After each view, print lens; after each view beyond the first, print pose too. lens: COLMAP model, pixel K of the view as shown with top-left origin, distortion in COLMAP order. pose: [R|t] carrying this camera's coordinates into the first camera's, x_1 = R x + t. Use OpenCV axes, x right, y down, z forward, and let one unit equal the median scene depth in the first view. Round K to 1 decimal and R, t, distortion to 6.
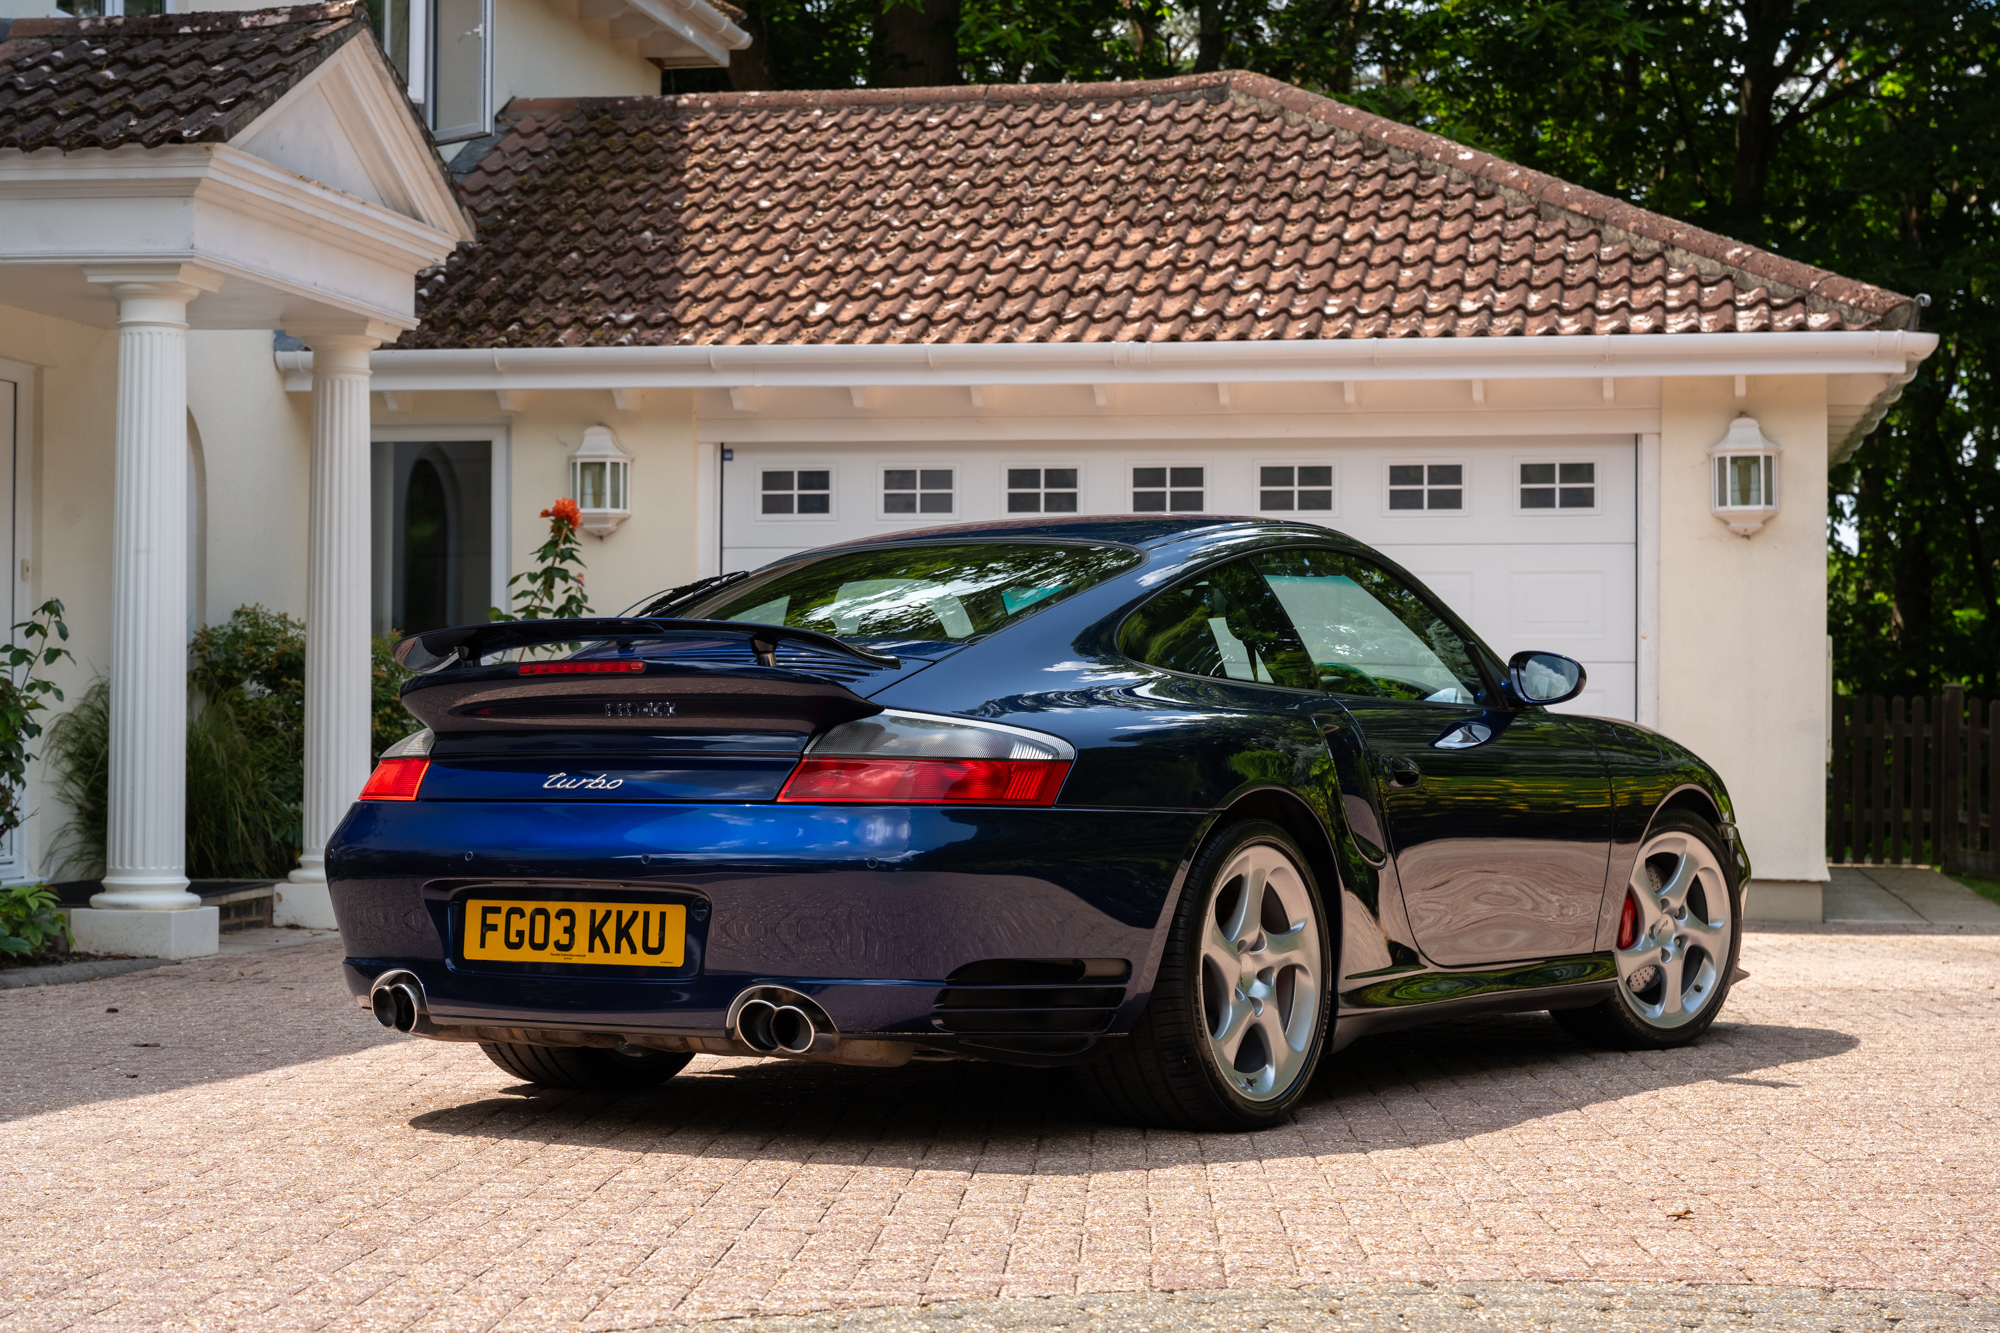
lens RADIAL K [[3457.7, 0, 1000.0], [0, 3457.7, 666.5], [0, 0, 1]] dist [0.000224, 0.025574]
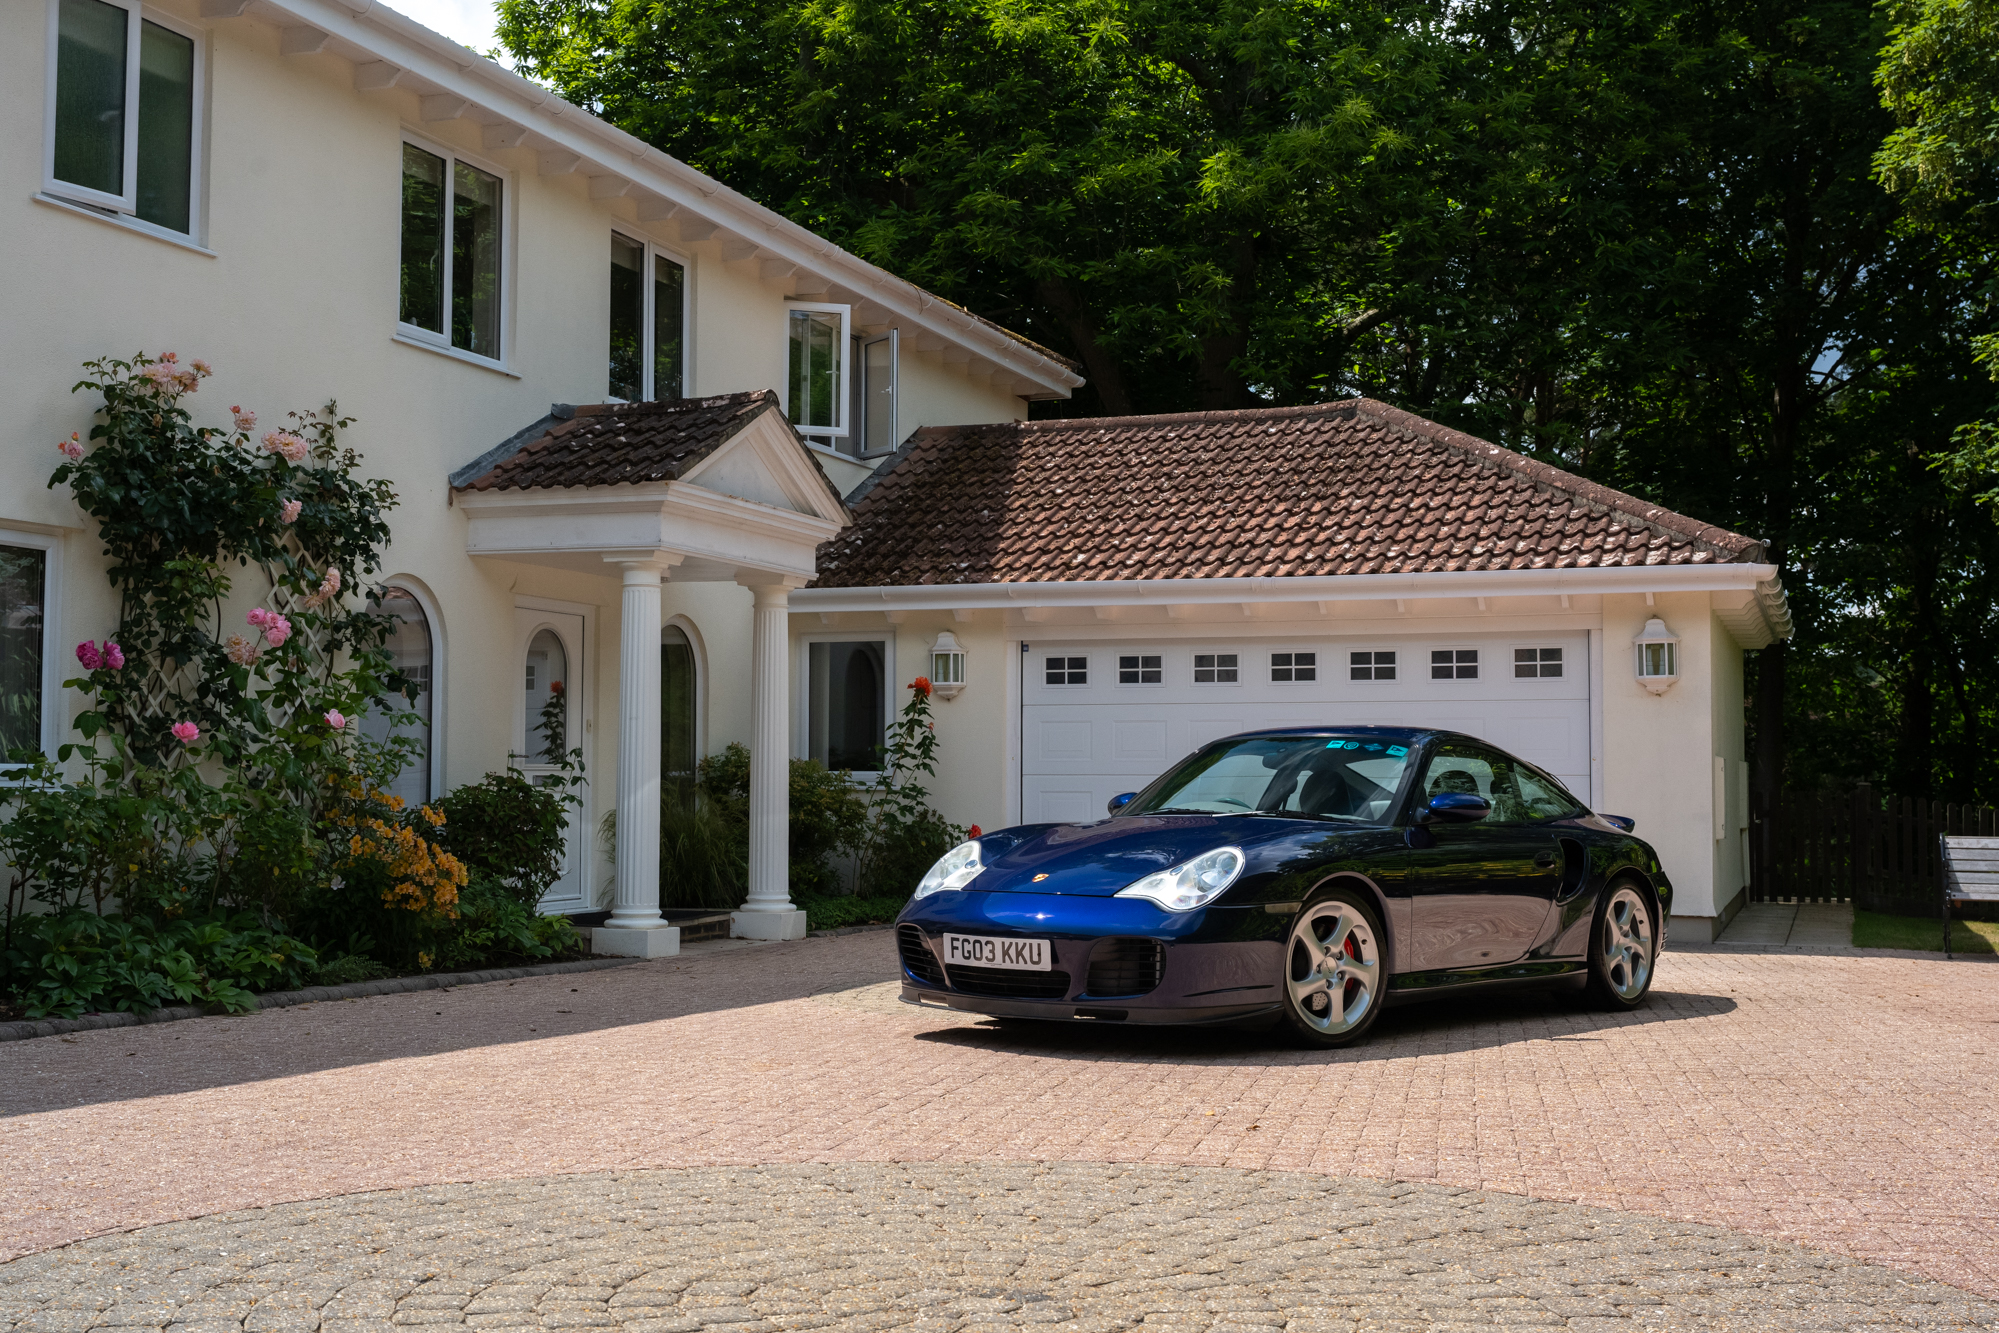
lens RADIAL K [[2274.4, 0, 999.5], [0, 2274.4, 666.5], [0, 0, 1]] dist [-0.001791, 0.030015]
pose [[0.985908, -0.010511, -0.166958, 0.089073], [0.004024, 0.999226, -0.039139, -0.010719], [0.167240, 0.037916, 0.985187, -0.058684]]
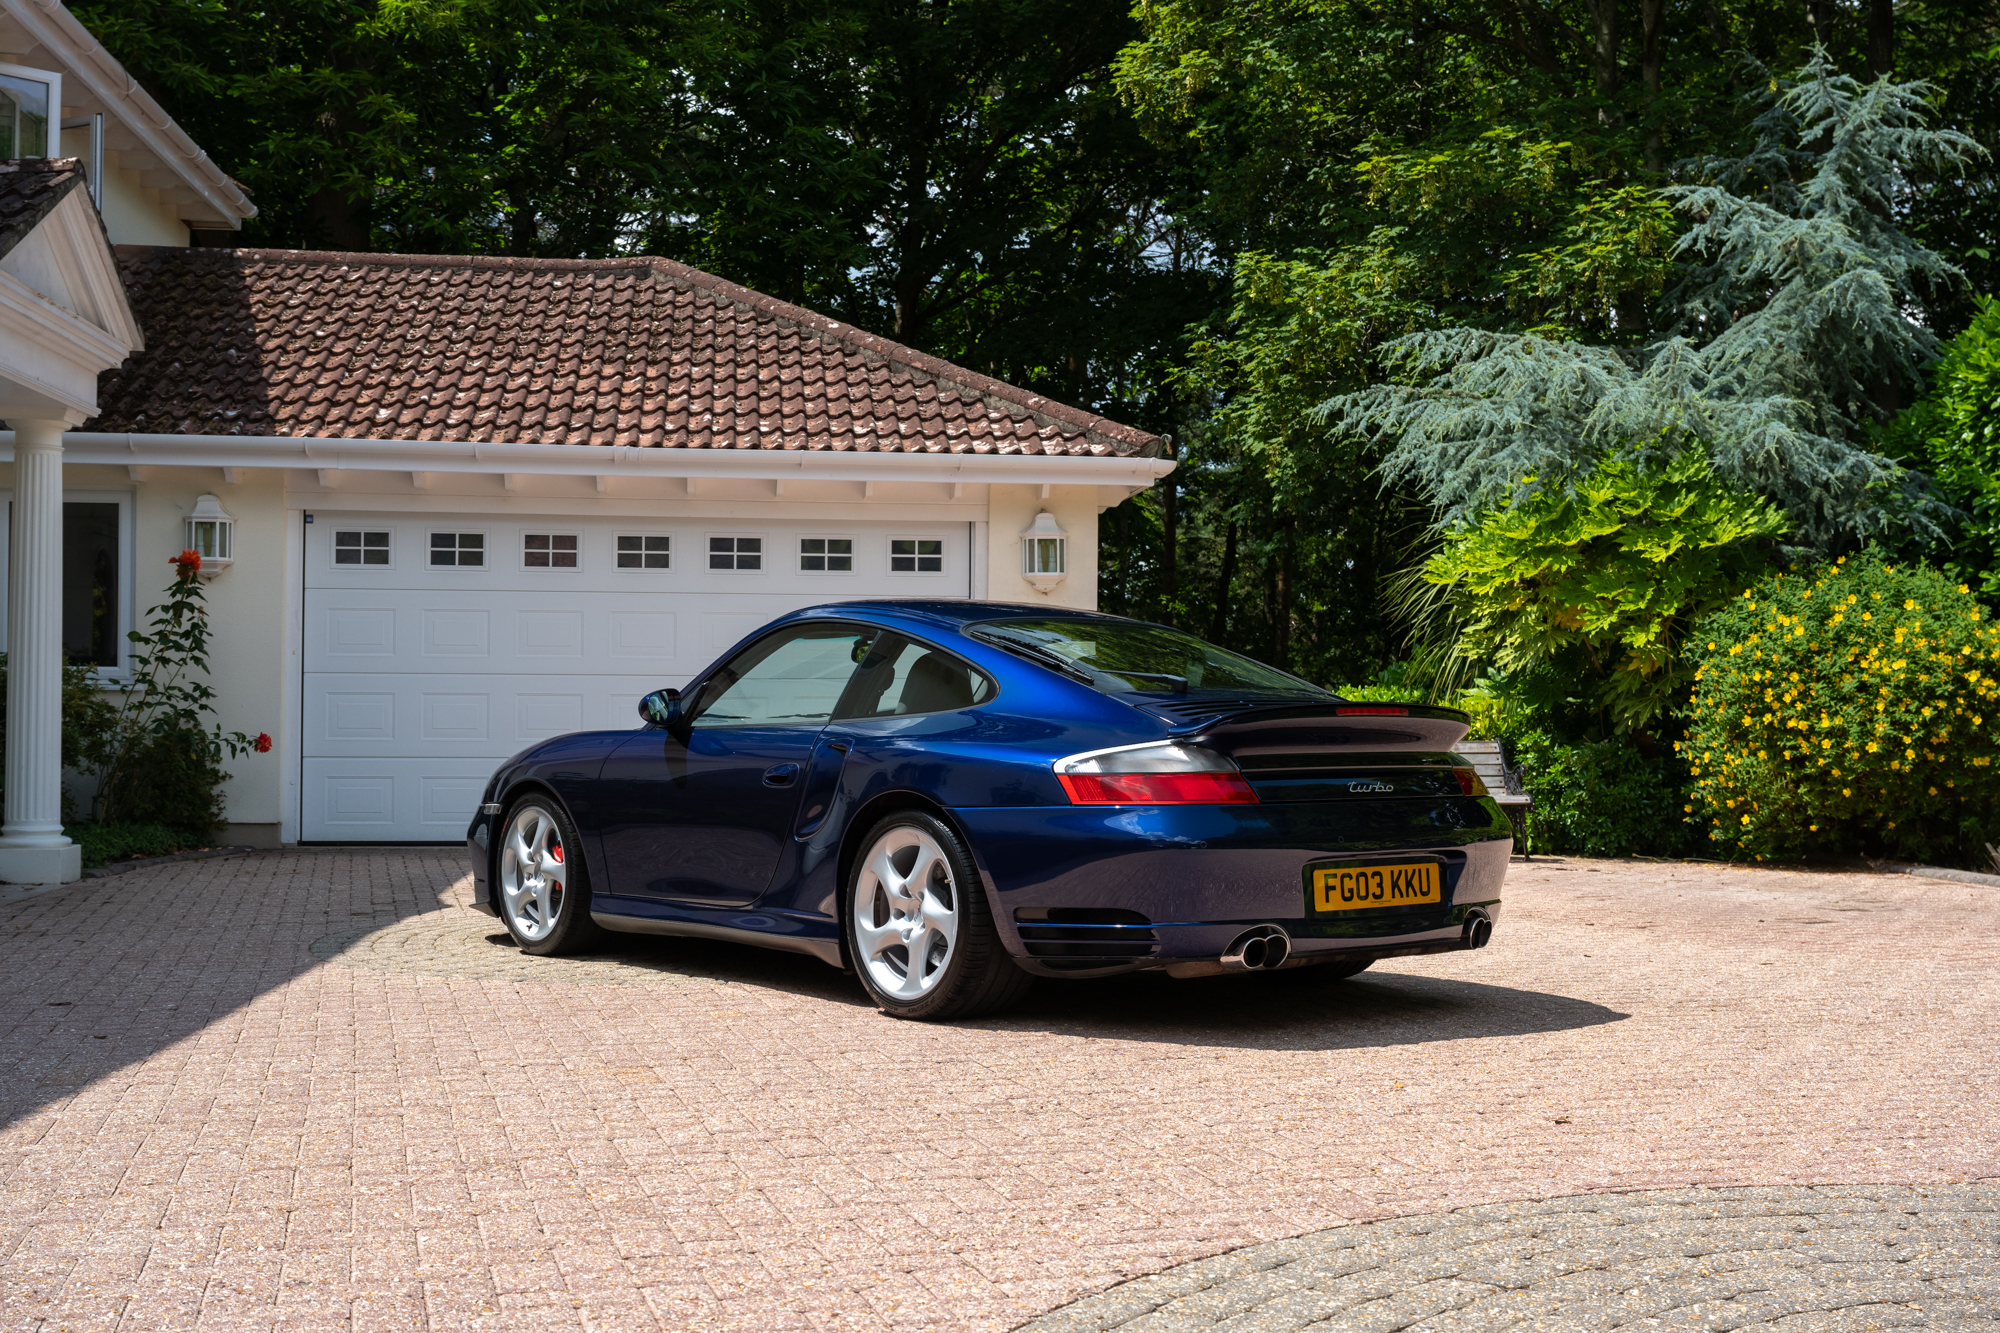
lens RADIAL K [[2281.6, 0, 1009.9], [0, 2281.6, 670.1], [0, 0, 1]] dist [0.003907, 0.010867]
pose [[0.950380, 0.006009, 0.311034, -0.096477], [-0.006833, 0.999975, 0.001557, -0.005755], [-0.311017, -0.003605, 0.950398, 0.072715]]
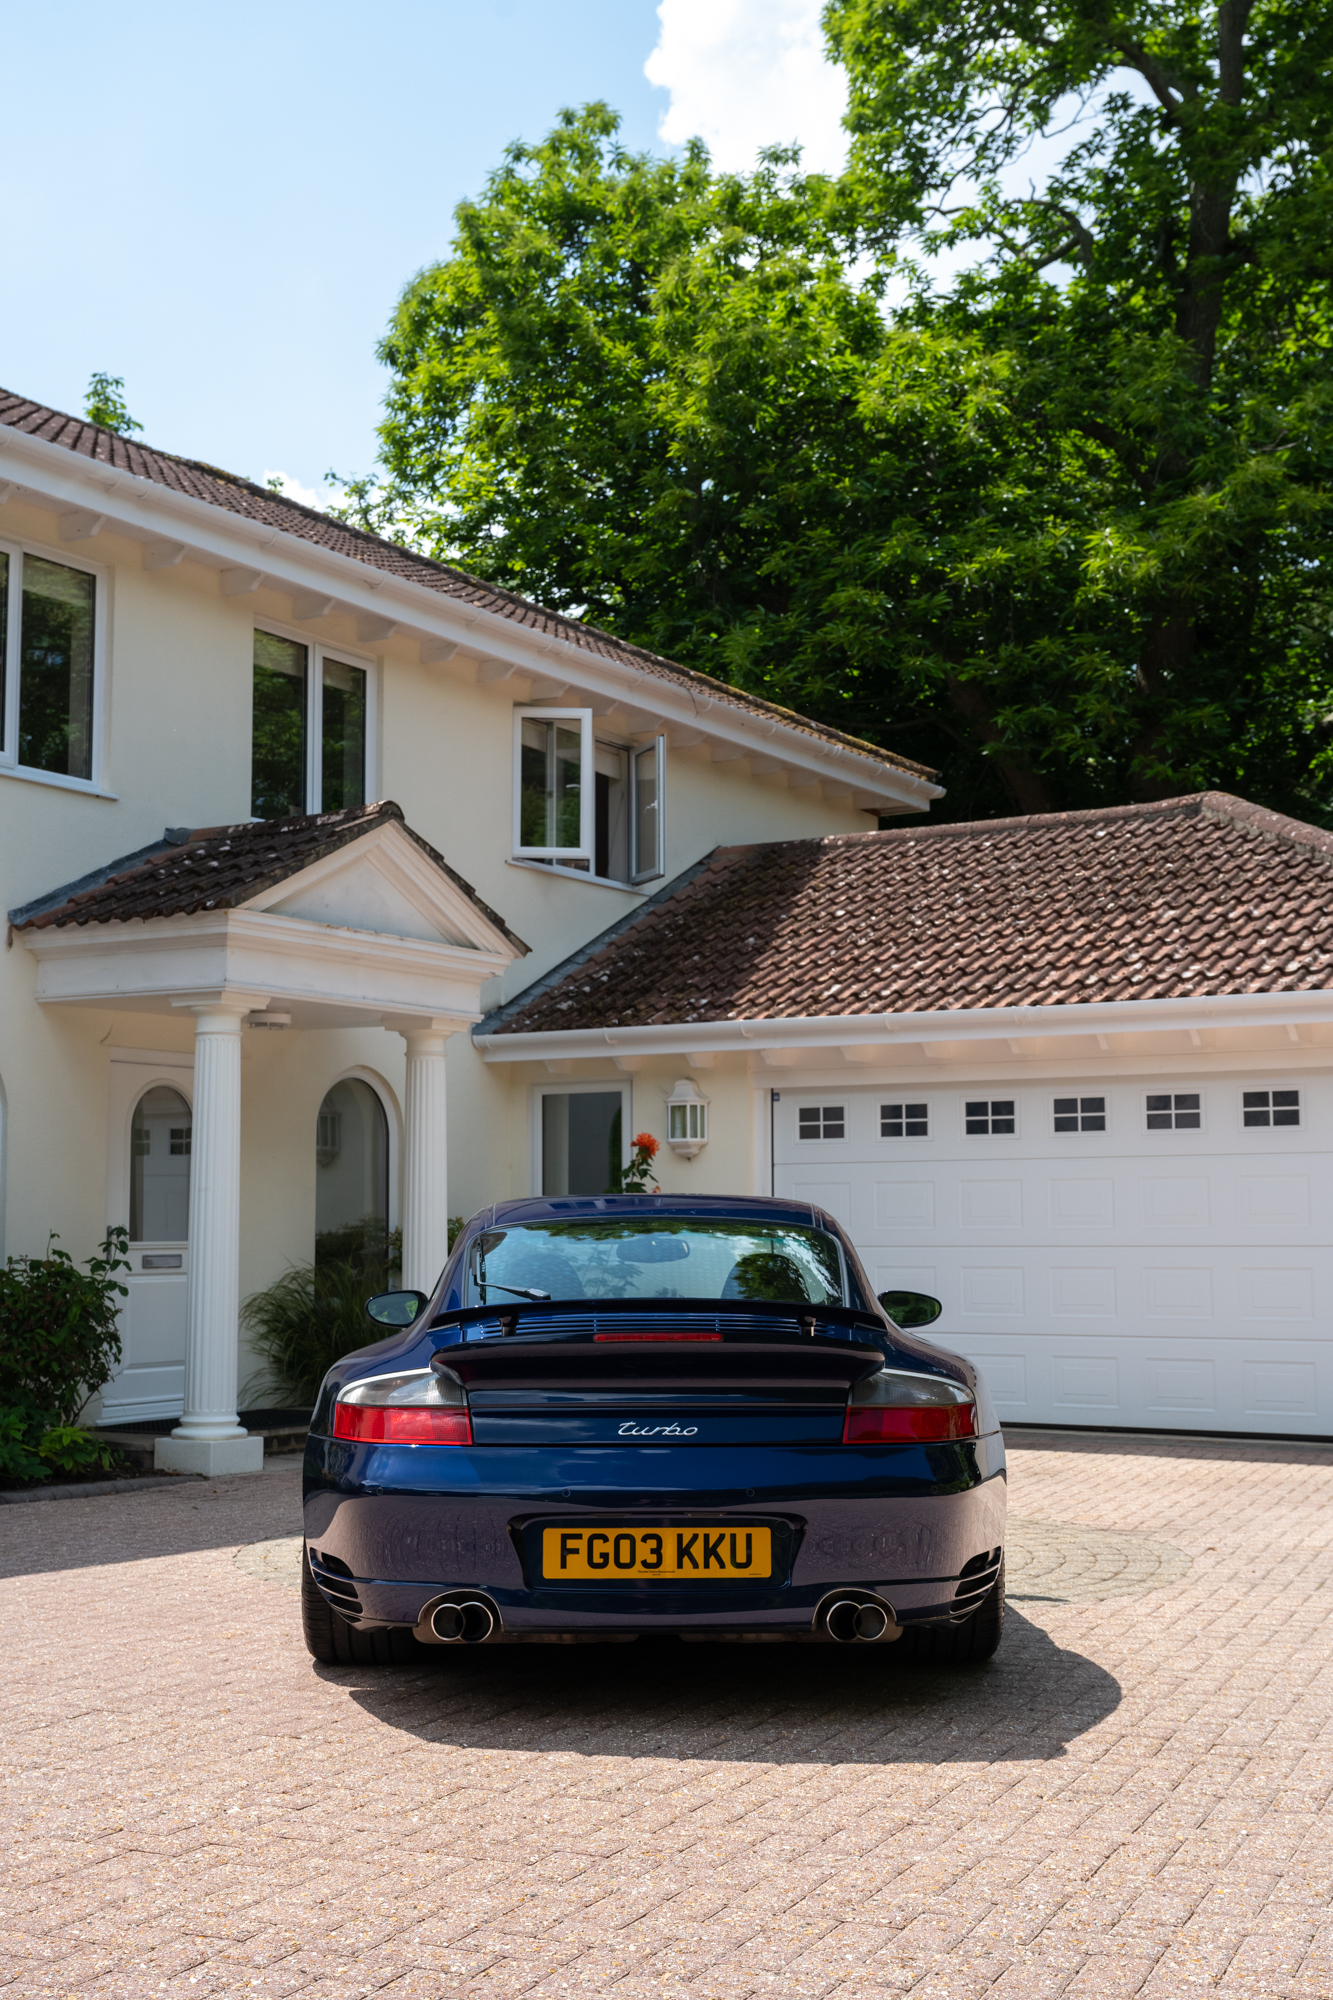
lens RADIAL K [[2322.3, 0, 678.7], [0, 2322.3, 1003.7], [0, 0, 1]] dist [0.000147, 0.029144]
pose [[0.937111, -0.042427, -0.346443, 0.211260], [0.012413, 0.996008, -0.088400, -0.016814], [0.348810, 0.078541, 0.933897, 0.114869]]
